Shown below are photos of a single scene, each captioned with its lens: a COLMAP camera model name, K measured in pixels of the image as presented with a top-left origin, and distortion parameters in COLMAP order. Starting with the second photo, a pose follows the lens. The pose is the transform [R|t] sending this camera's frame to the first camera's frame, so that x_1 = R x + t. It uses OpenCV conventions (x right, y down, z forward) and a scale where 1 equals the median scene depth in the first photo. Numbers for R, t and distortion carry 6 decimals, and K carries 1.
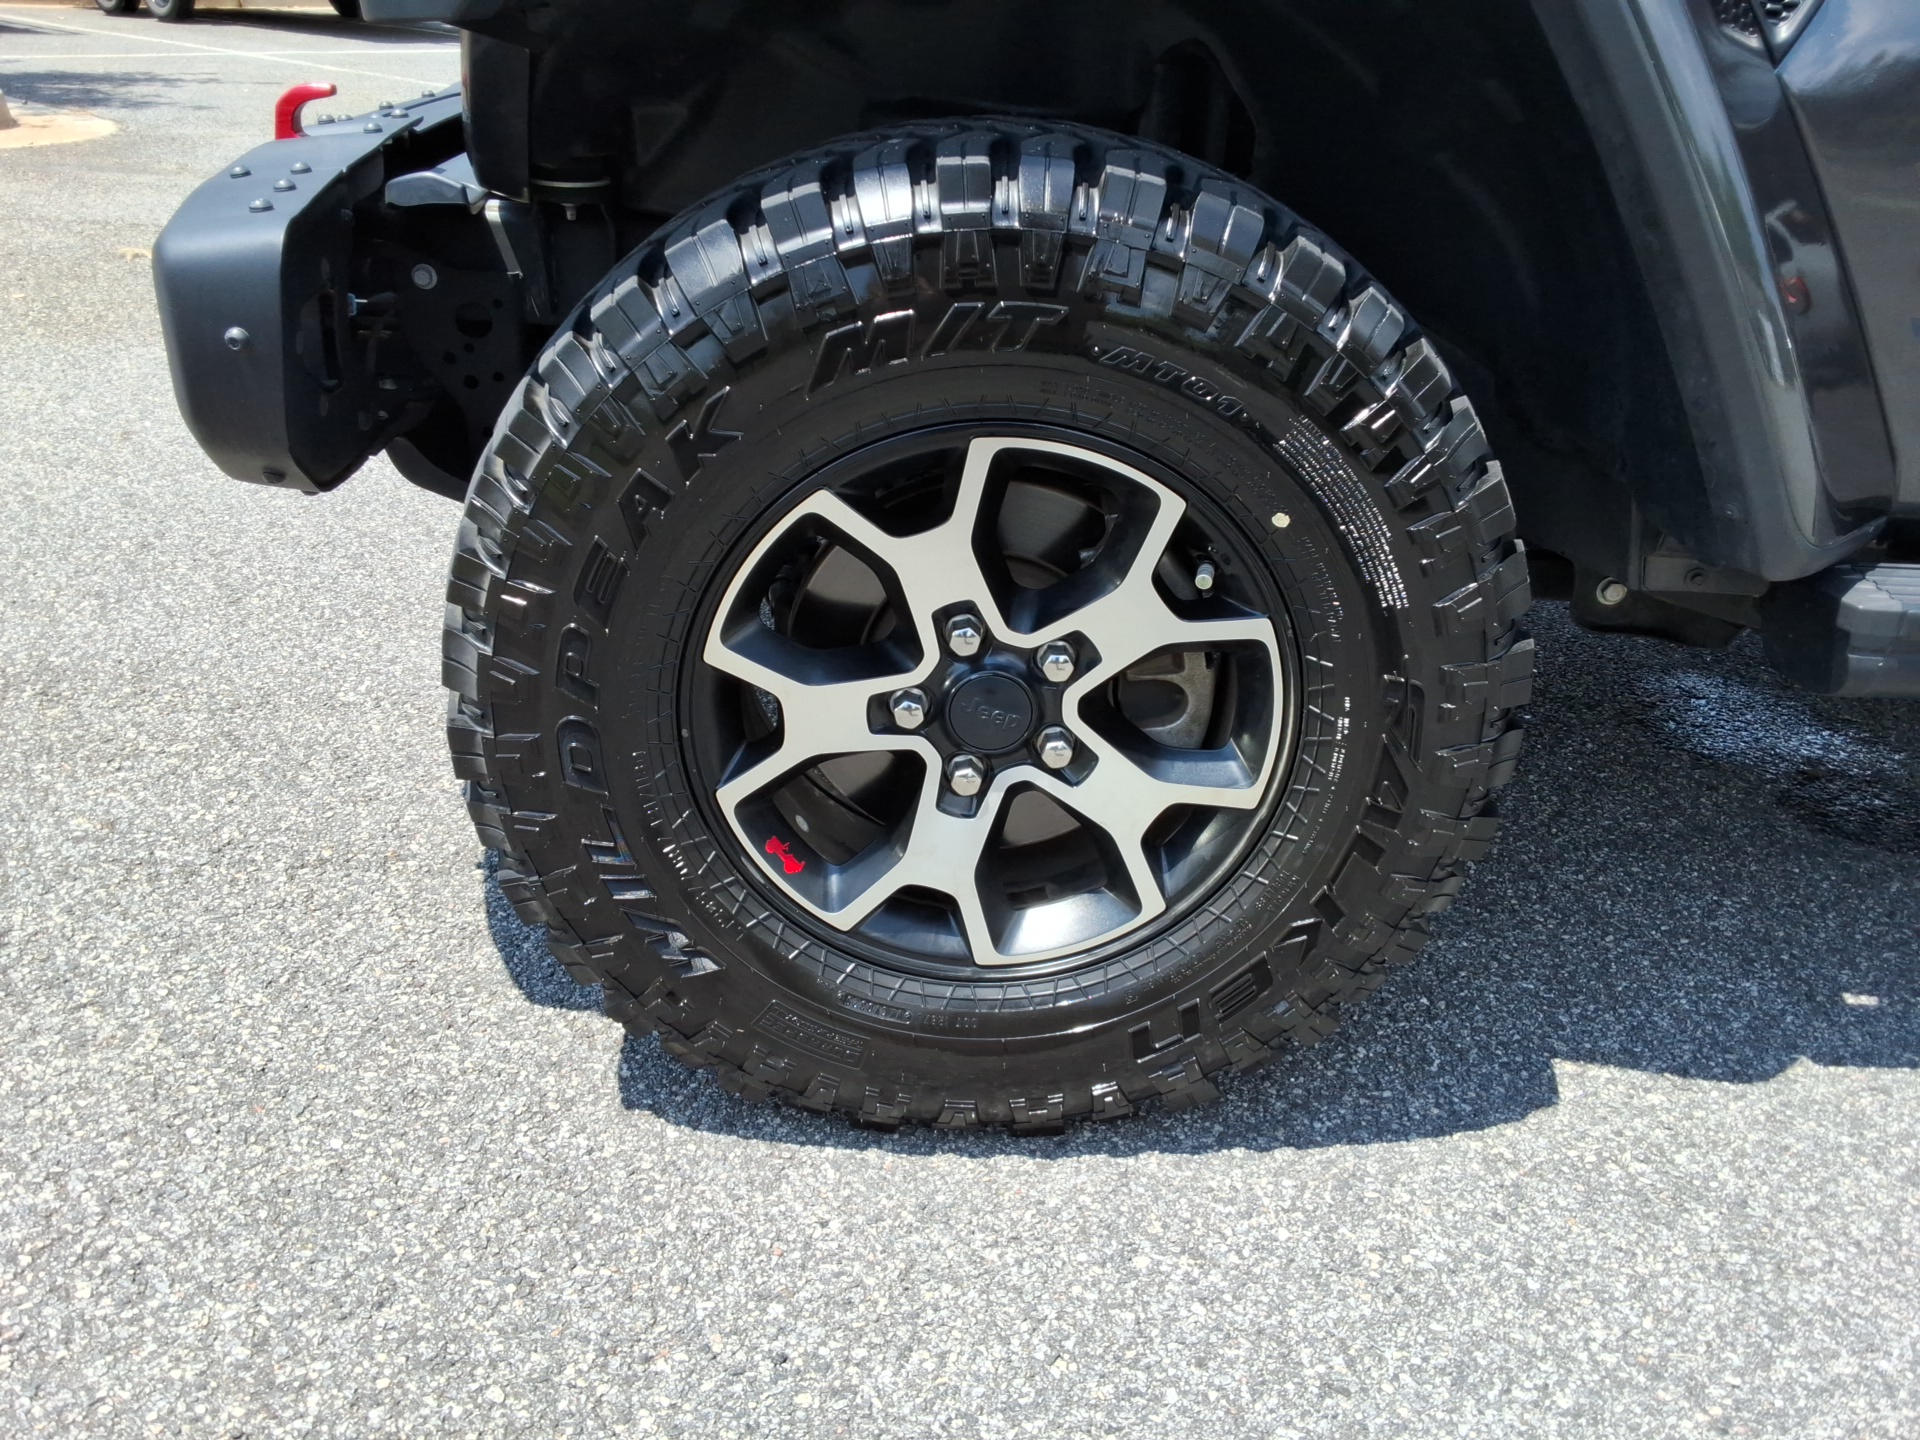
lens RADIAL K [[1547.3, 0, 981.5], [0, 1547.3, 699.6], [0, 0, 1]] dist [0.124874, -0.209747]
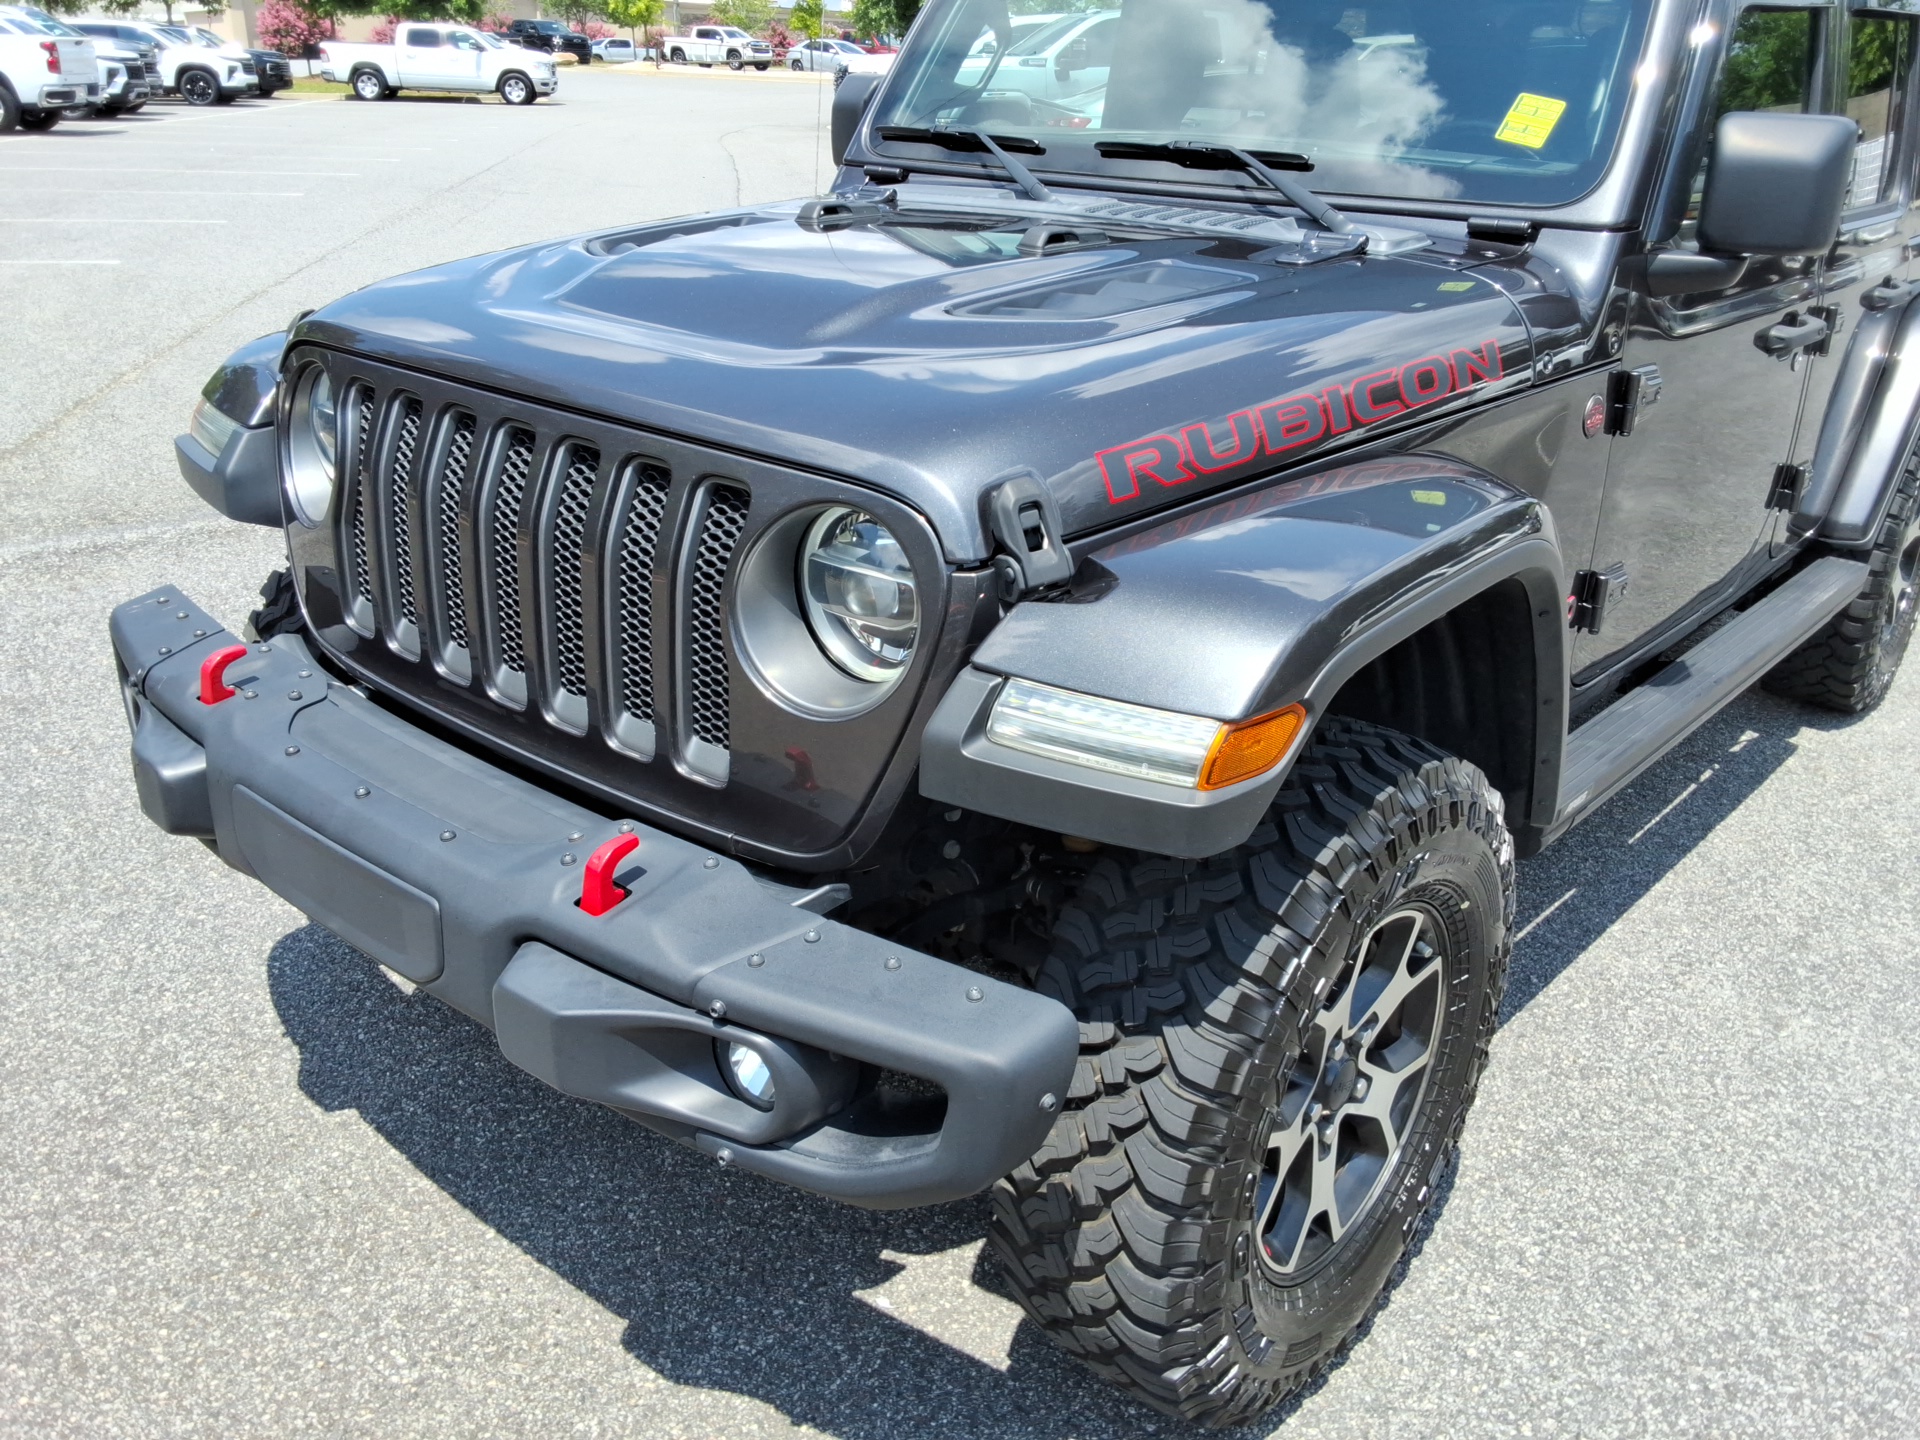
lens RADIAL K [[1553.2, 0, 979.6], [0, 1553.2, 697.4], [0, 0, 1]] dist [0.071426, -0.107617]
pose [[0.671714, -0.310061, 0.672803, -1.114609], [0.322174, 0.940081, 0.111583, -0.616888], [-0.667087, 0.141808, 0.731359, 0.057190]]
